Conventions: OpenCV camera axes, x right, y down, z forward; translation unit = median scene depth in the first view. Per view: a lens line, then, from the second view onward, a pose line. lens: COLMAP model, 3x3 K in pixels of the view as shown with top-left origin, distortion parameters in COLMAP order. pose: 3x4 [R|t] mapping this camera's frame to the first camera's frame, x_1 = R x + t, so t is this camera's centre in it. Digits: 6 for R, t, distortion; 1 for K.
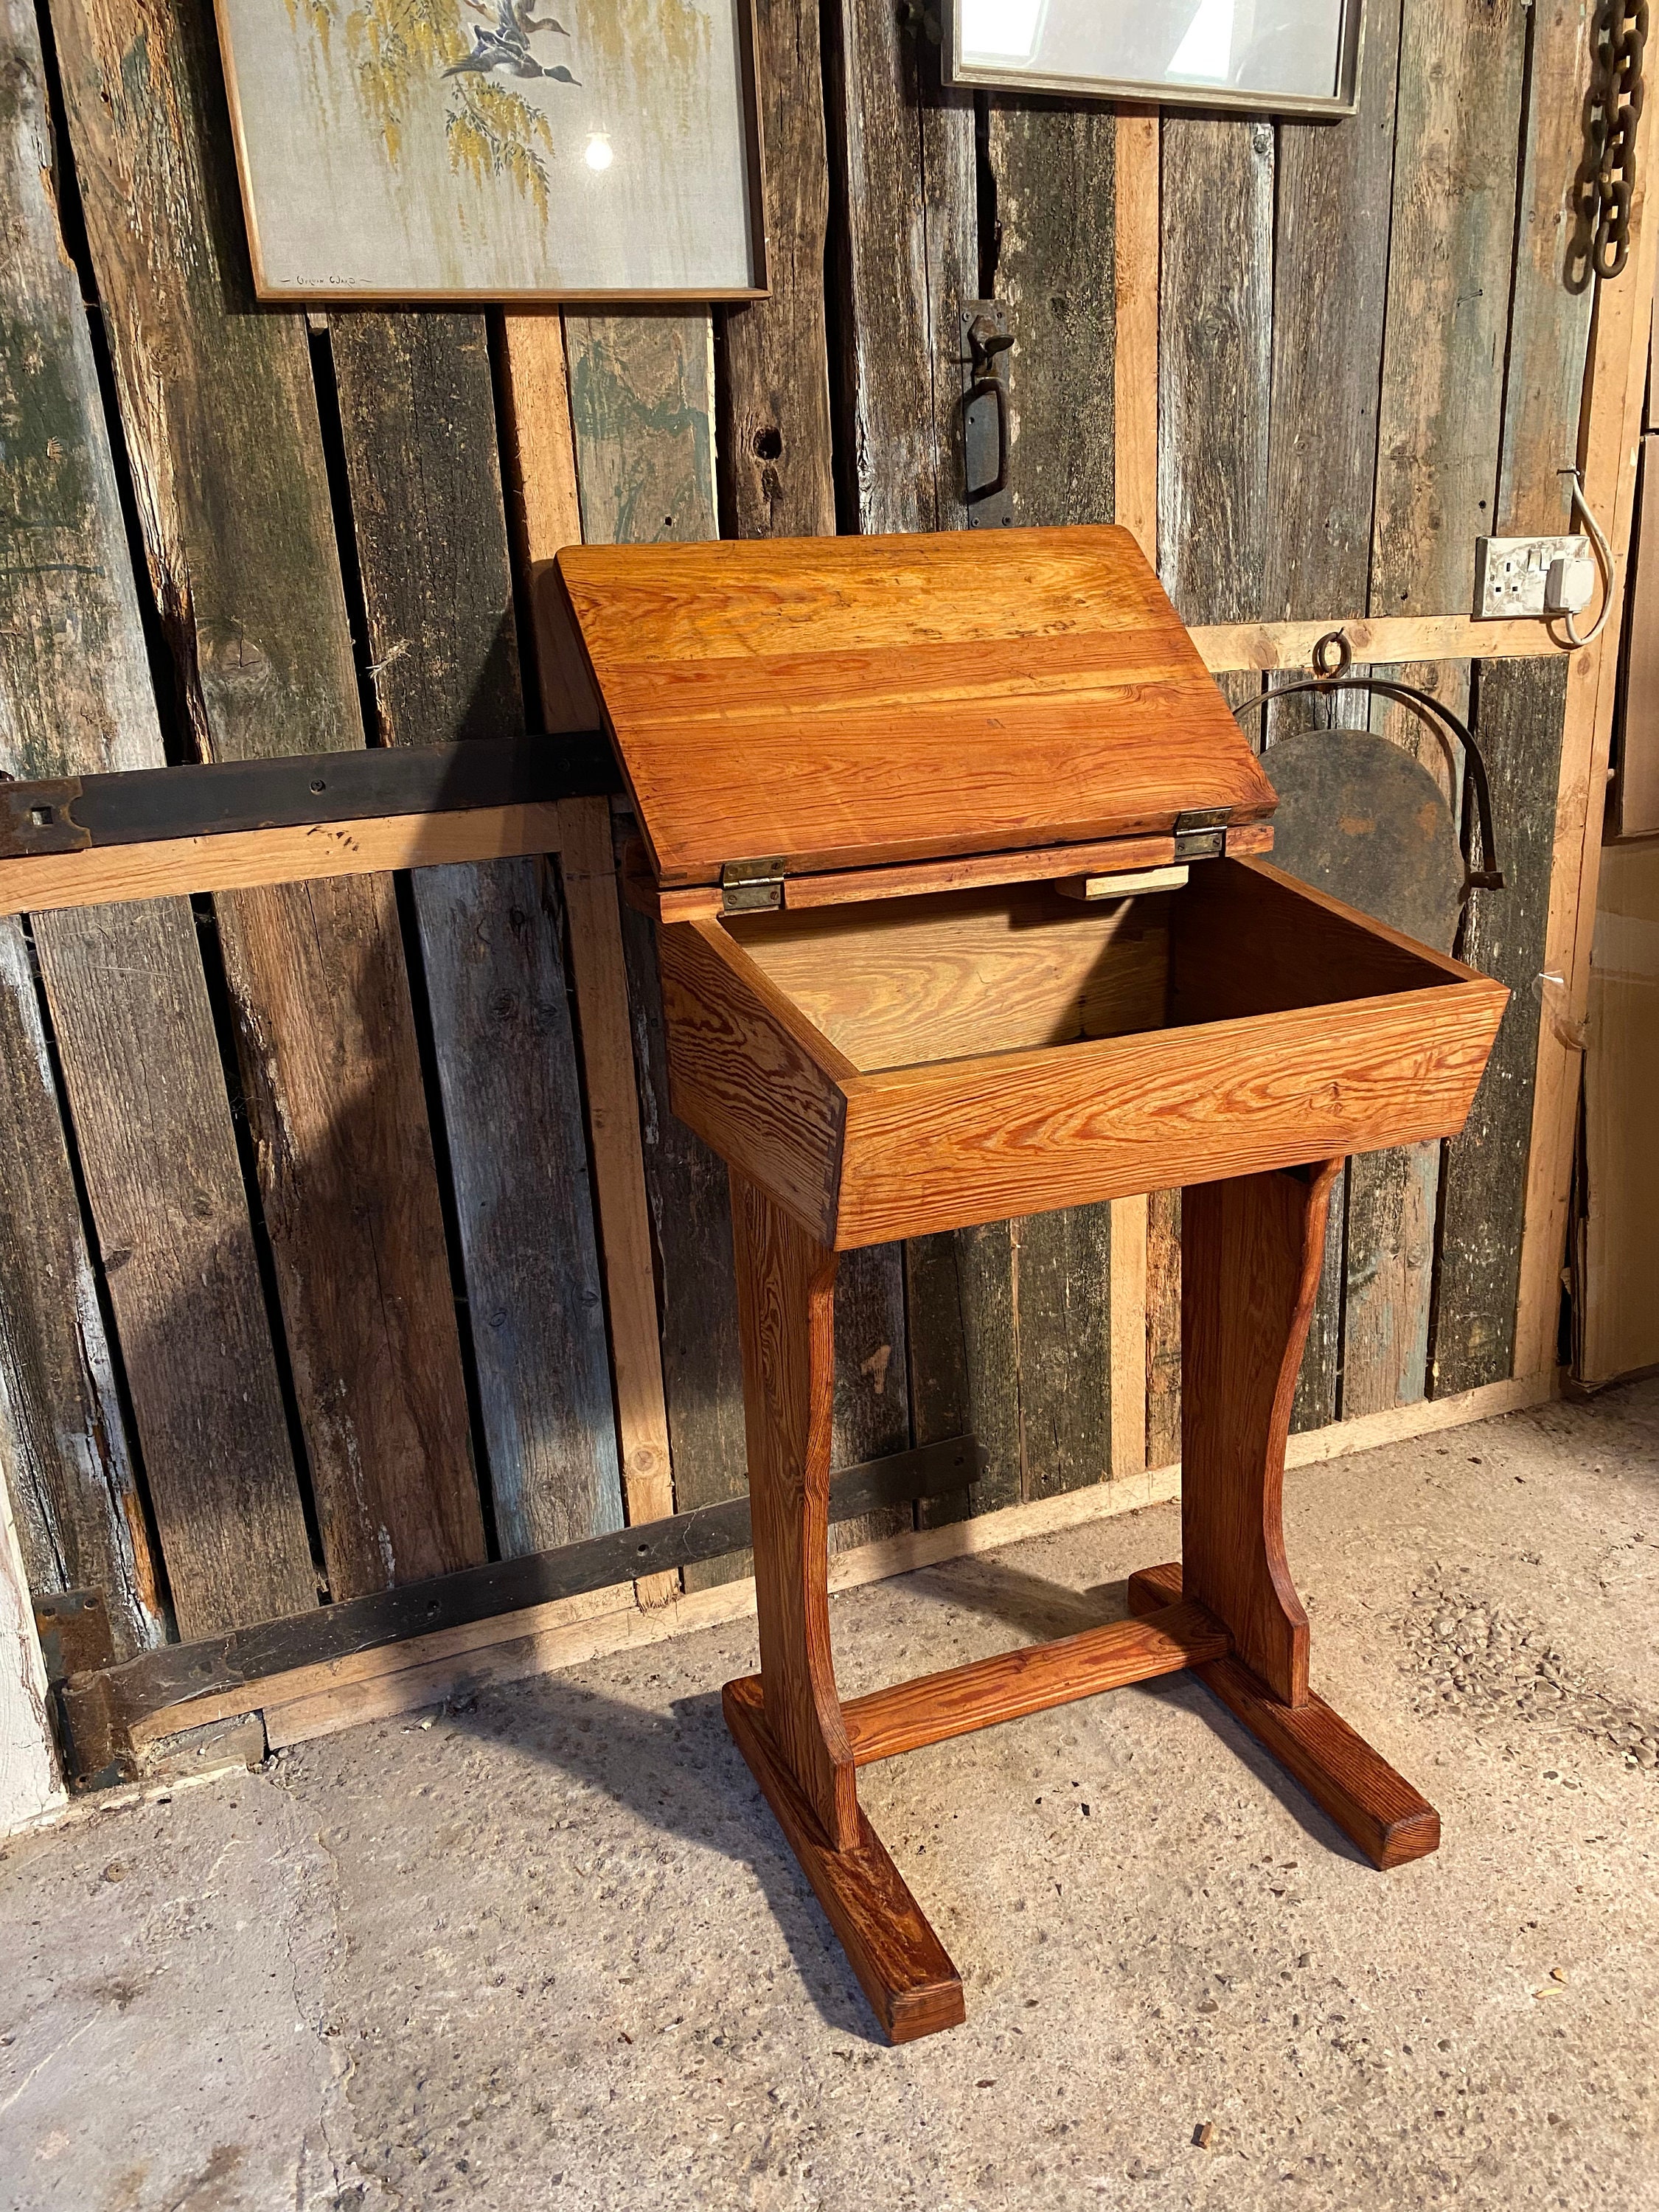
lens RADIAL K [[1703.3, 0, 837.0], [0, 1703.3, 1163.8], [0, 0, 1]] dist [0.004824, -0.032104]
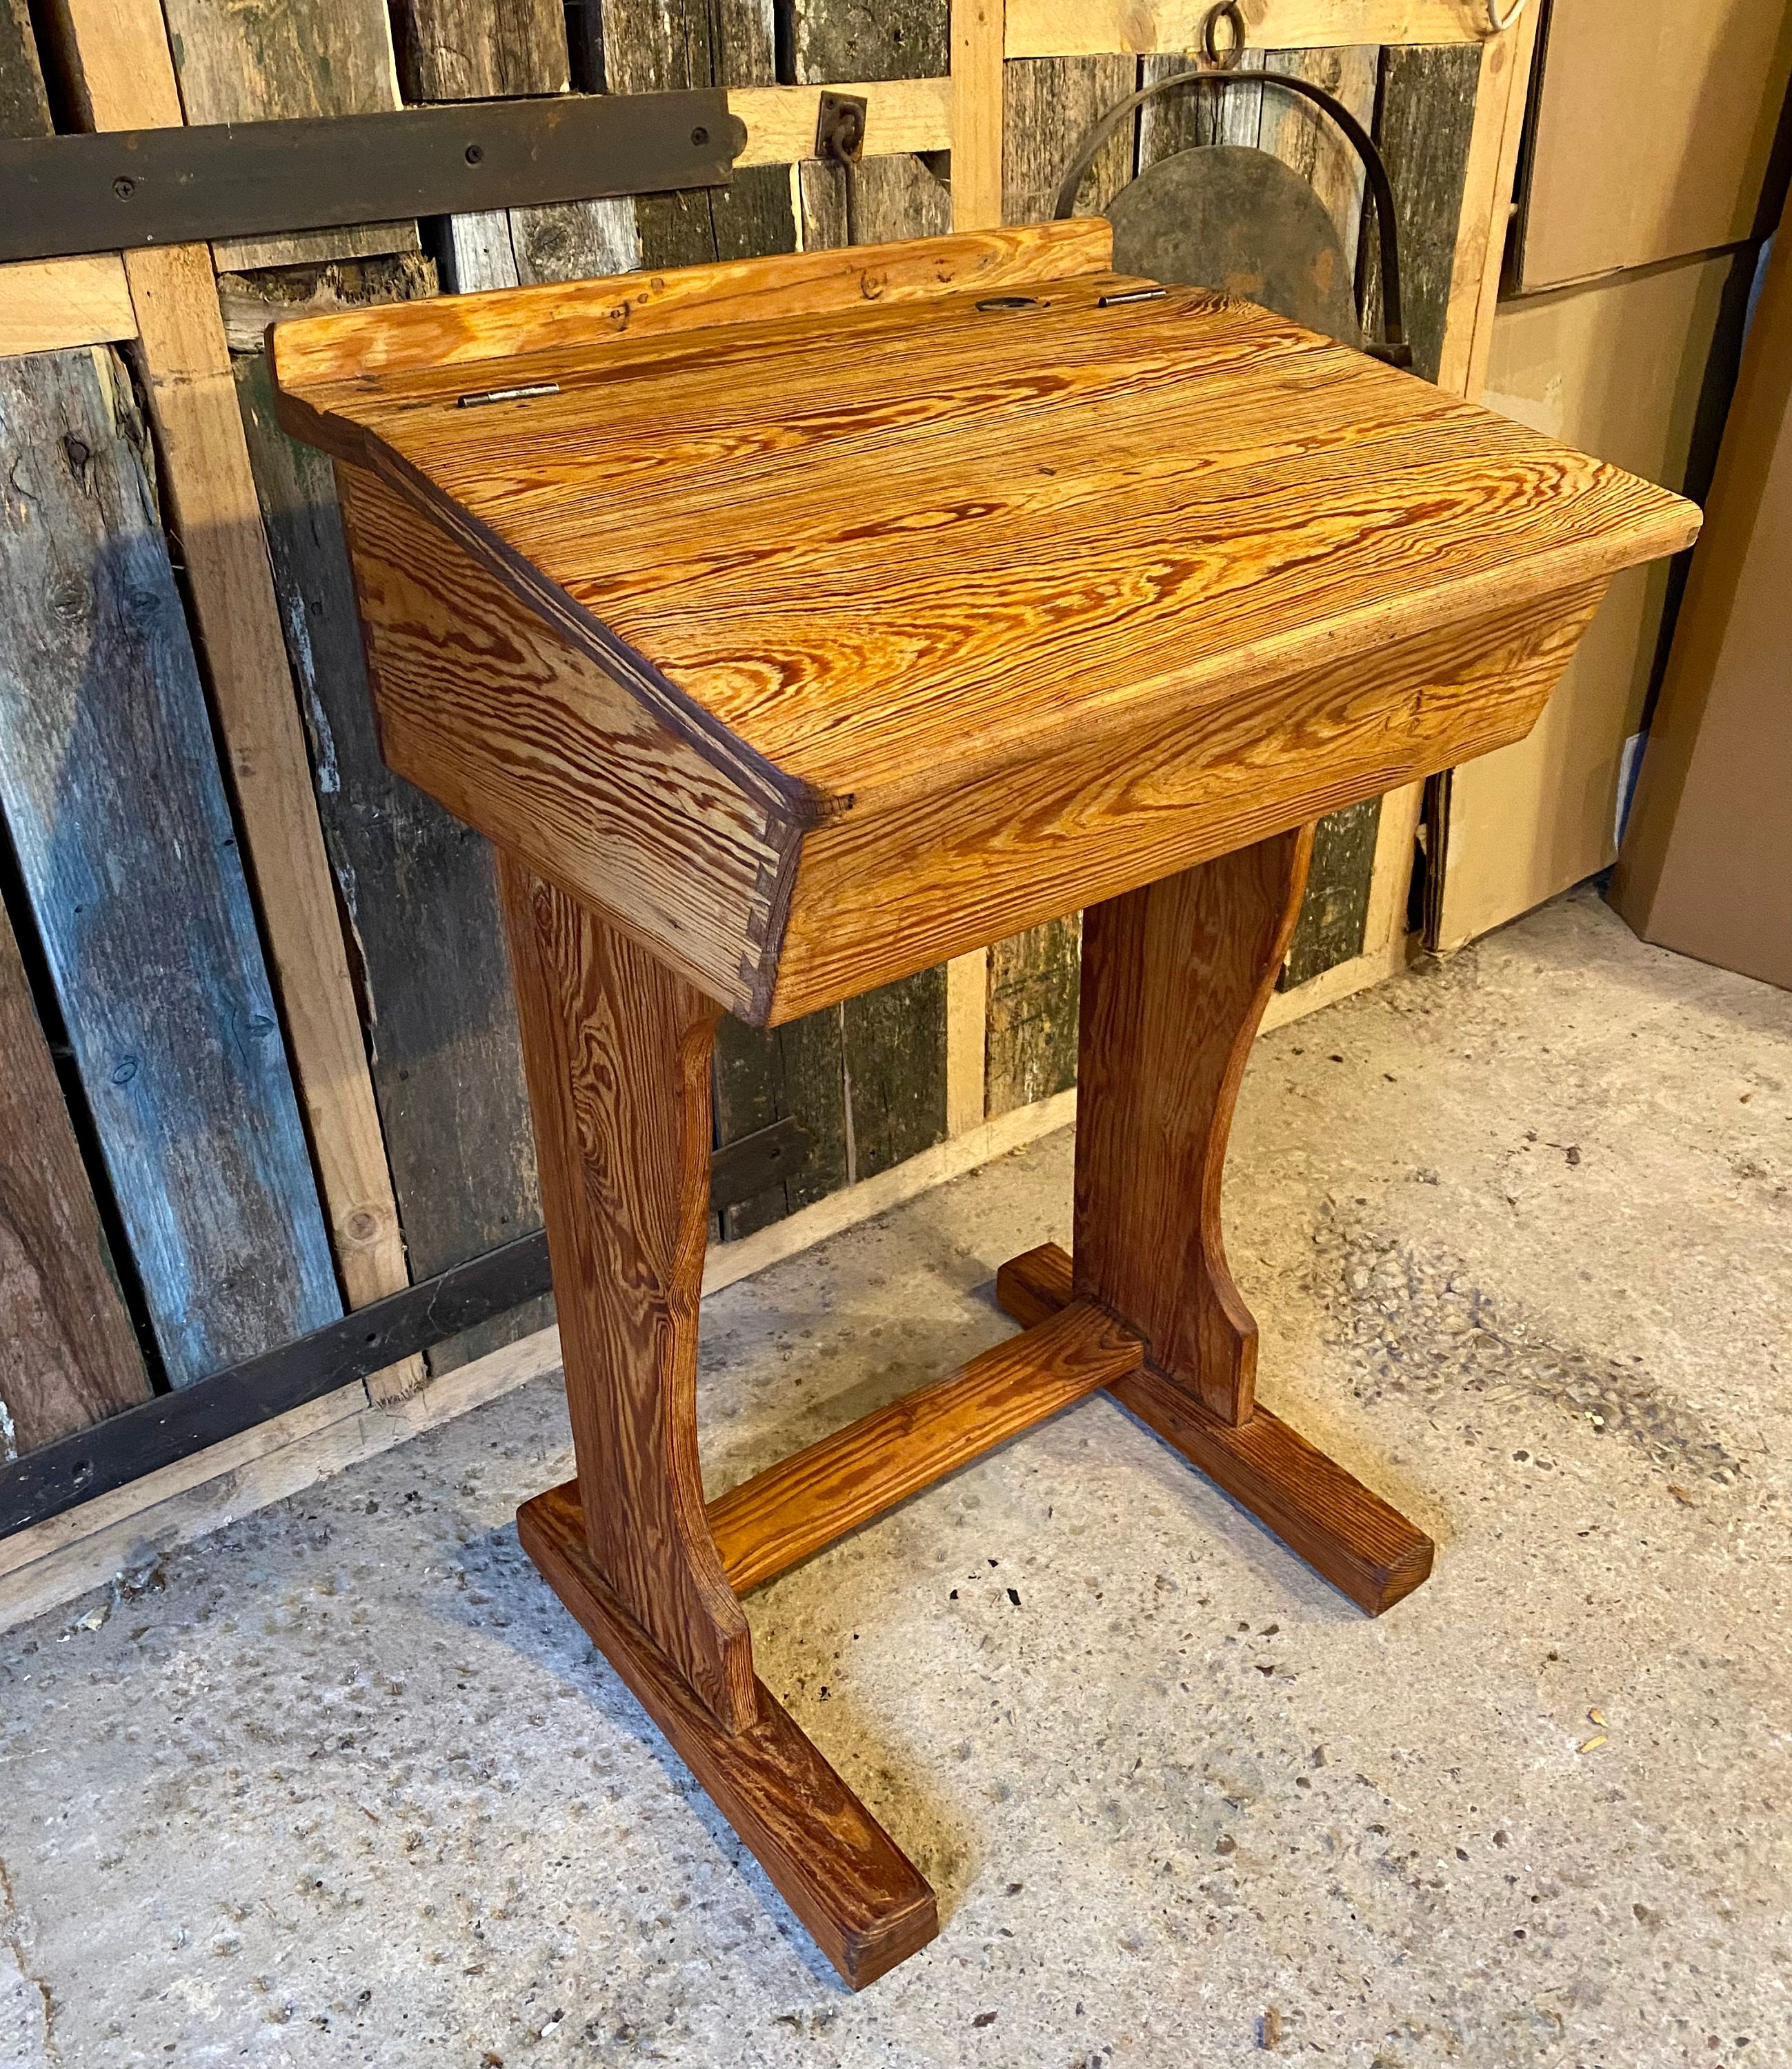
lens RADIAL K [[1827.3, 0, 938.3], [0, 1827.3, 1034.4], [0, 0, 1]] dist [0.026199, -0.049656]
pose [[0.959286, -0.109188, 0.260476, -0.081833], [0.054107, 0.976214, 0.209949, -0.059834], [-0.277204, -0.187308, 0.942377, 0.244794]]
